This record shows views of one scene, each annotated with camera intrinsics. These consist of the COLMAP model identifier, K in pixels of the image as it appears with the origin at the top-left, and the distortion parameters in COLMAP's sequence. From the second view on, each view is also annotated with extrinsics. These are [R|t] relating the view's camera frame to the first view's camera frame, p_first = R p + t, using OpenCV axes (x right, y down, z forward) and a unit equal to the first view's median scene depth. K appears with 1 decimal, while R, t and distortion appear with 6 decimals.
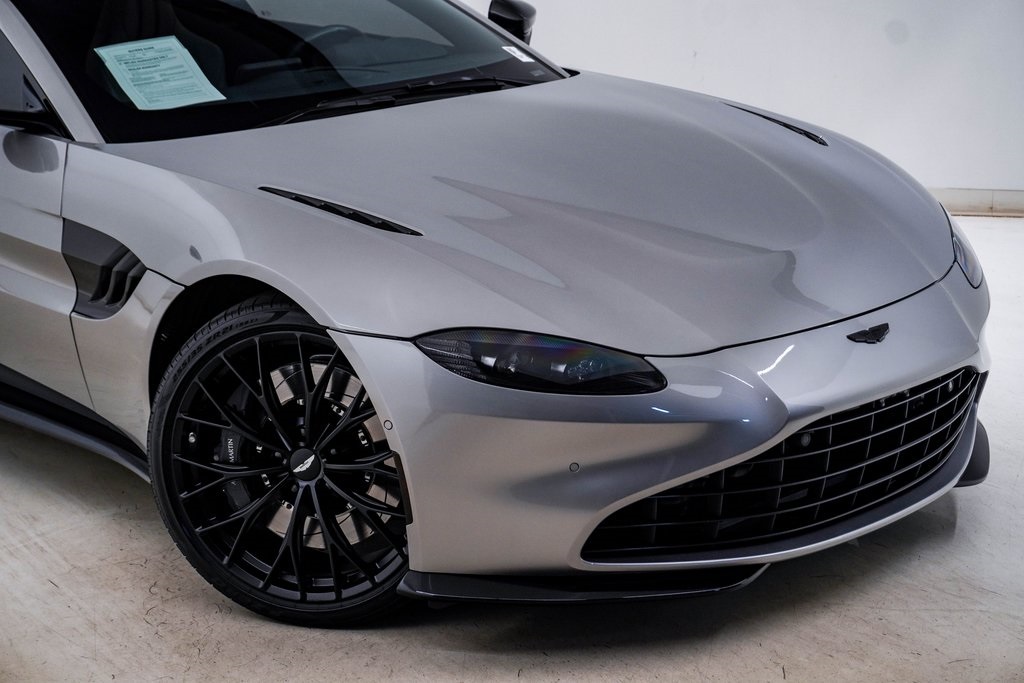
lens RADIAL K [[2163.1, 0, 510.9], [0, 2163.1, 343.2], [0, 0, 1]] dist [0.032062, 0.000000]
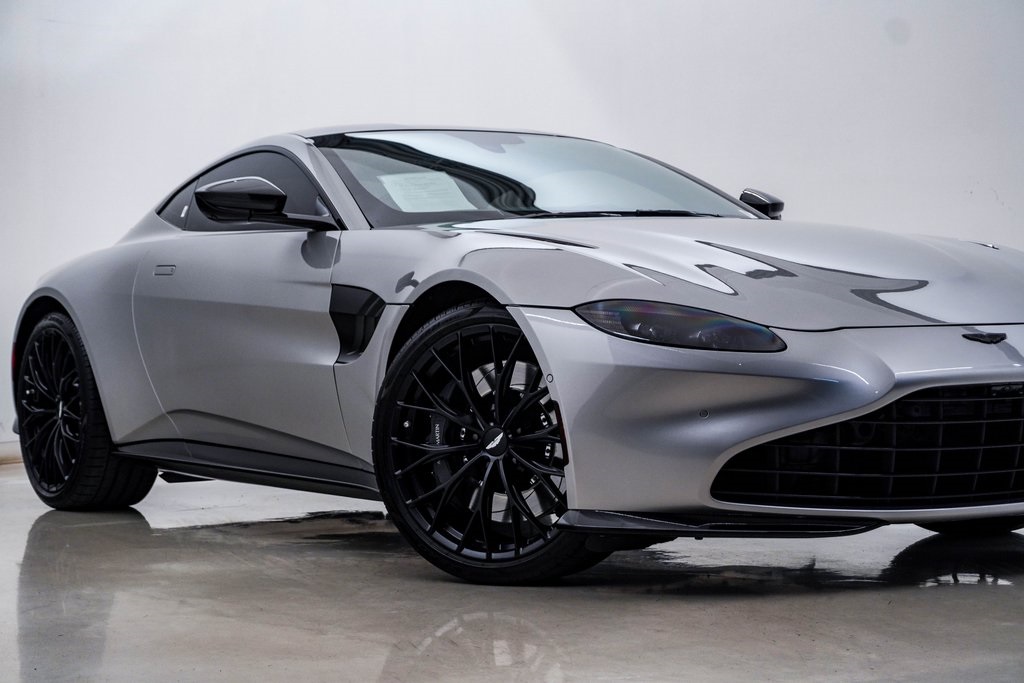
lens RADIAL K [[2205.7, 0, 511.1], [0, 2205.7, 340.7], [0, 0, 1]] dist [-0.008272, 0.000000]
pose [[0.975494, -0.005760, -0.219949, 0.177755], [-0.049108, 0.968740, -0.243168, 0.293204], [0.214474, 0.248010, 0.944718, -0.151498]]
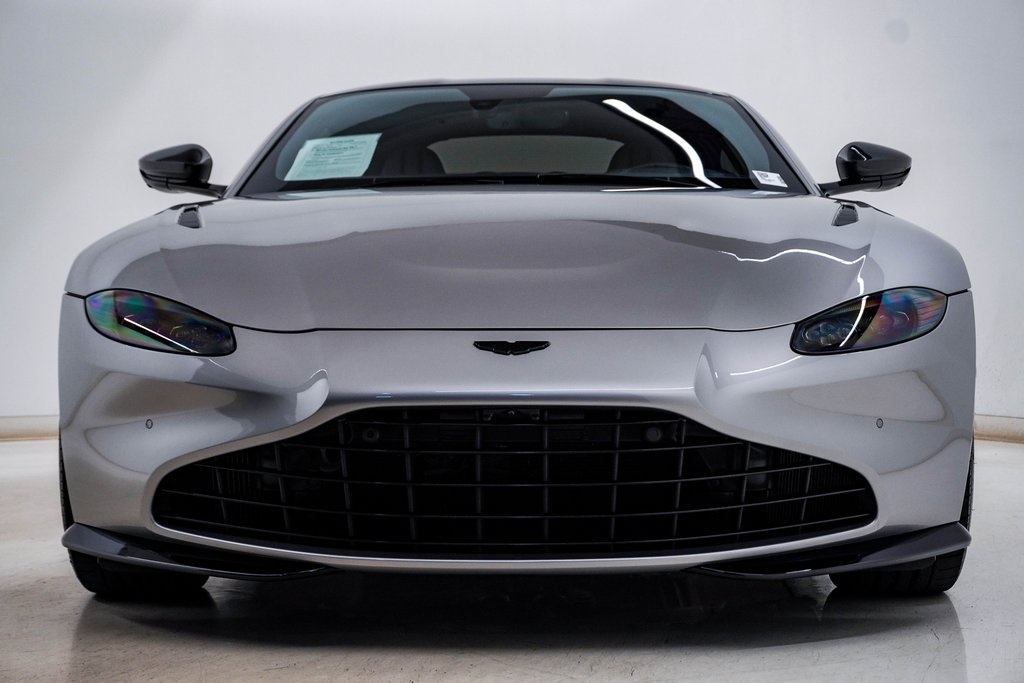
lens RADIAL K [[2205.7, 0, 511.3], [0, 2205.7, 340.4], [0, 0, 1]] dist [-0.008272, 0.000000]
pose [[0.685544, 0.034440, -0.727216, 0.836677], [-0.195559, 0.970881, -0.138373, 0.120483], [0.701274, 0.237074, 0.672317, 0.384180]]
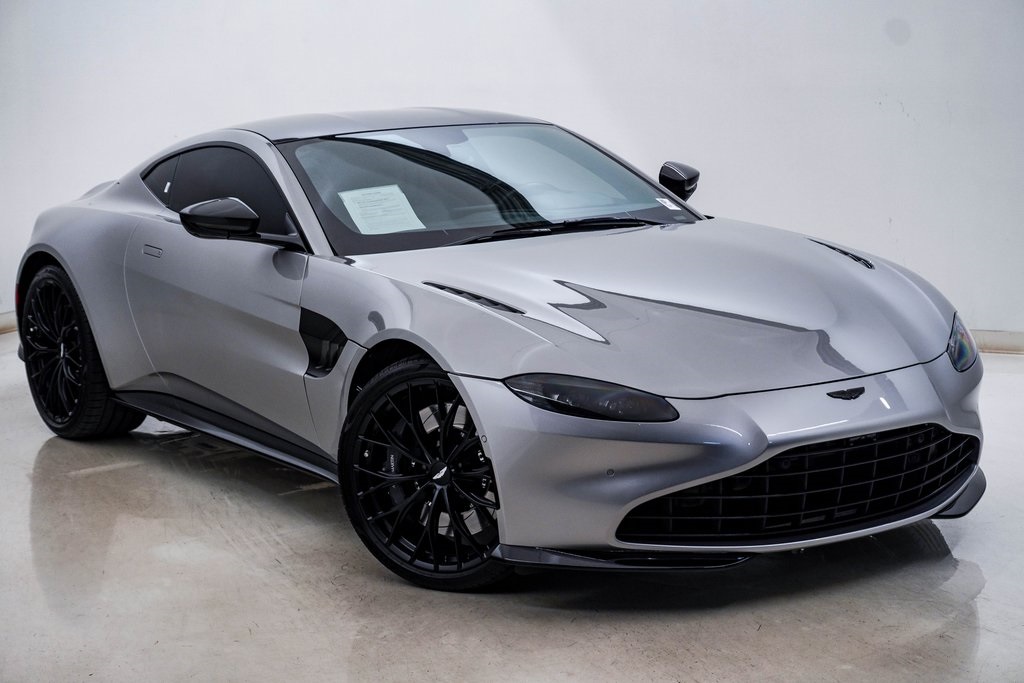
lens RADIAL K [[2205.7, 0, 504.6], [0, 2205.7, 367.1], [0, 0, 1]] dist [-0.008272, 0.000000]
pose [[0.978215, 0.022299, -0.206391, 0.242265], [-0.040047, 0.995810, -0.082214, 0.103064], [0.203693, 0.088688, 0.975009, -0.410170]]
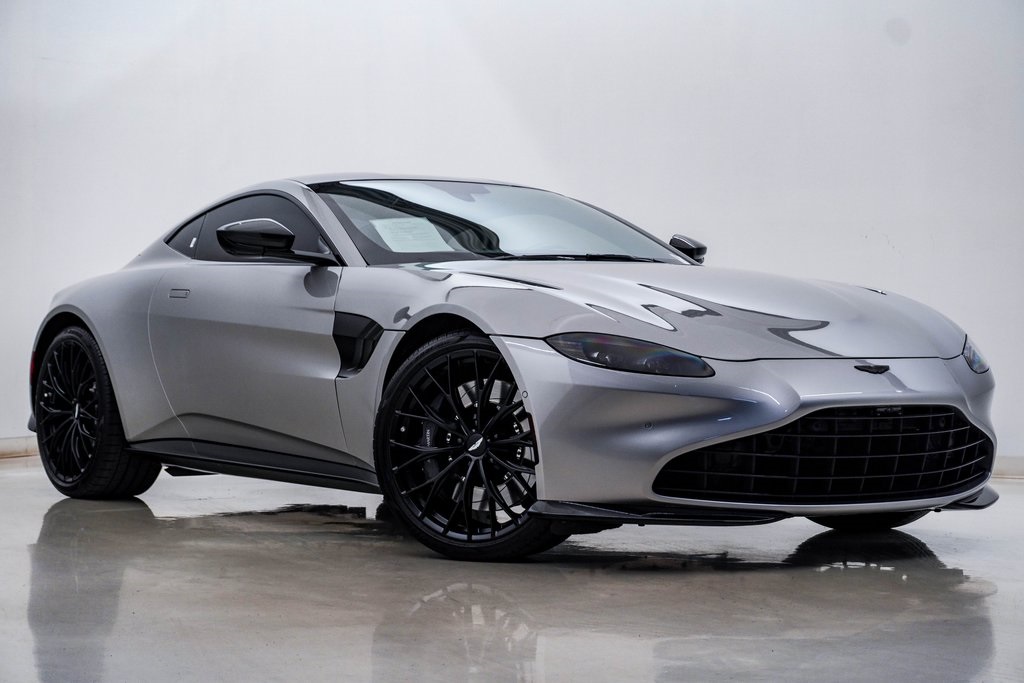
lens RADIAL K [[2205.7, 0, 509.3], [0, 2205.7, 344.8], [0, 0, 1]] dist [-0.008272, 0.000000]
pose [[0.984344, 0.014676, -0.175648, 0.185312], [-0.058681, 0.966966, -0.248060, 0.355177], [0.166205, 0.254483, 0.952688, -0.425840]]
